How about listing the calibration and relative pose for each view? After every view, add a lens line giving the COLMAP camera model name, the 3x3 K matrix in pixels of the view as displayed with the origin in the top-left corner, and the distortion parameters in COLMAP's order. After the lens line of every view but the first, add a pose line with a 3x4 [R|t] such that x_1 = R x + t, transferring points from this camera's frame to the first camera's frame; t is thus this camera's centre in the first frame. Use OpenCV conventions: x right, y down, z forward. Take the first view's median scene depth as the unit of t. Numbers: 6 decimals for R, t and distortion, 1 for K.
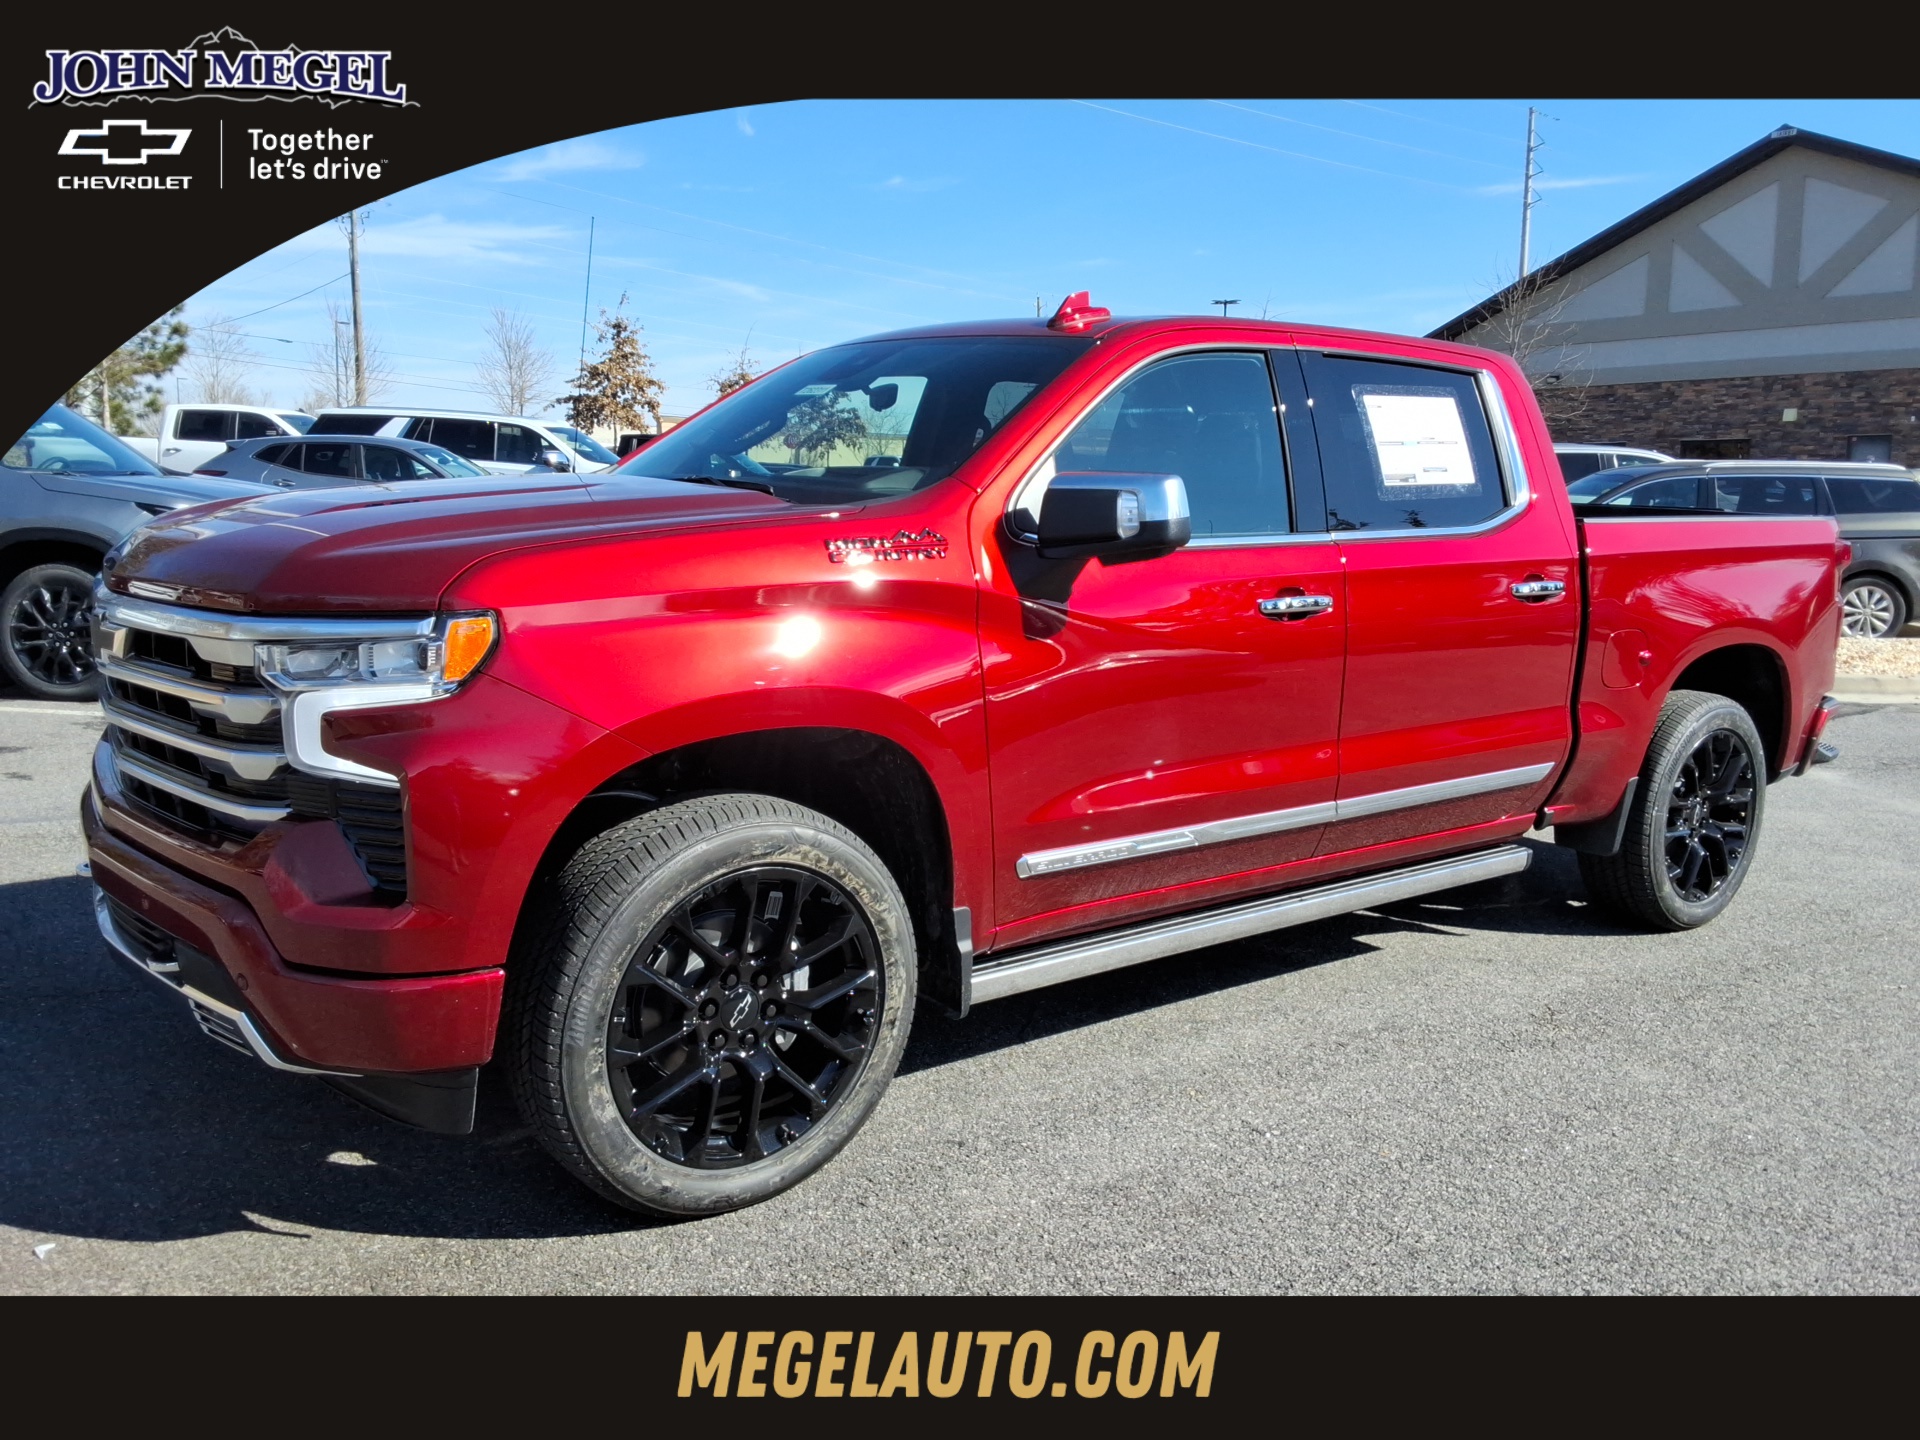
lens RADIAL K [[1533.6, 0, 974.8], [0, 1533.6, 696.9], [0, 0, 1]] dist [0.124889, -0.195579]
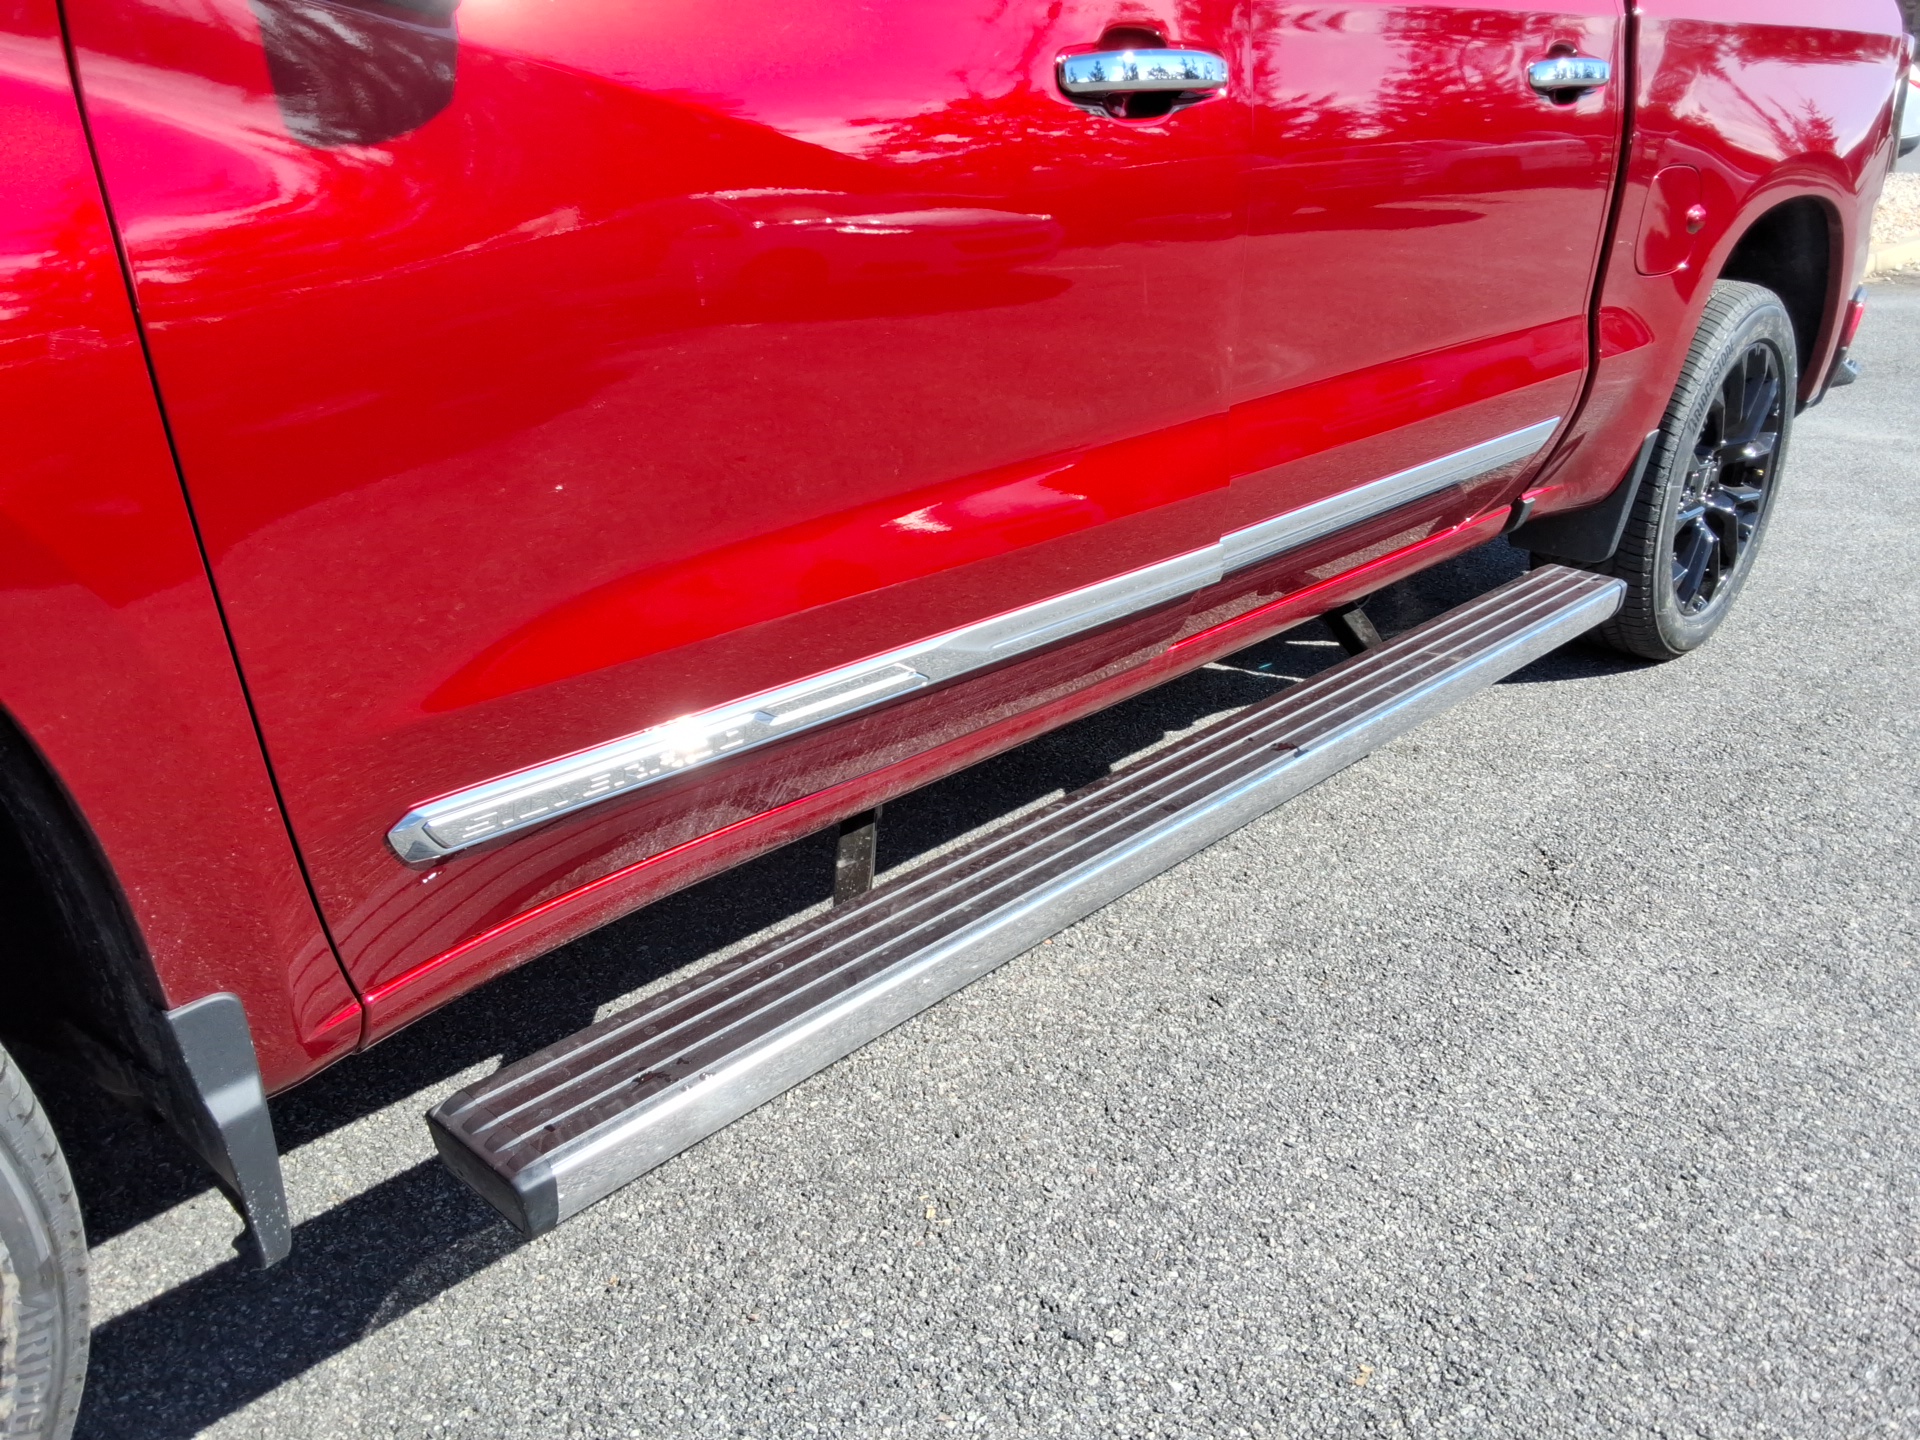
lens RADIAL K [[1574.4, 0, 982.8], [0, 1574.4, 688.0], [0, 0, 1]] dist [0.161870, -0.316856]
pose [[0.986197, -0.066294, 0.151728, 0.113570], [0.029935, 0.972636, 0.230400, -0.002958], [-0.162850, -0.222677, 0.961194, 0.695641]]
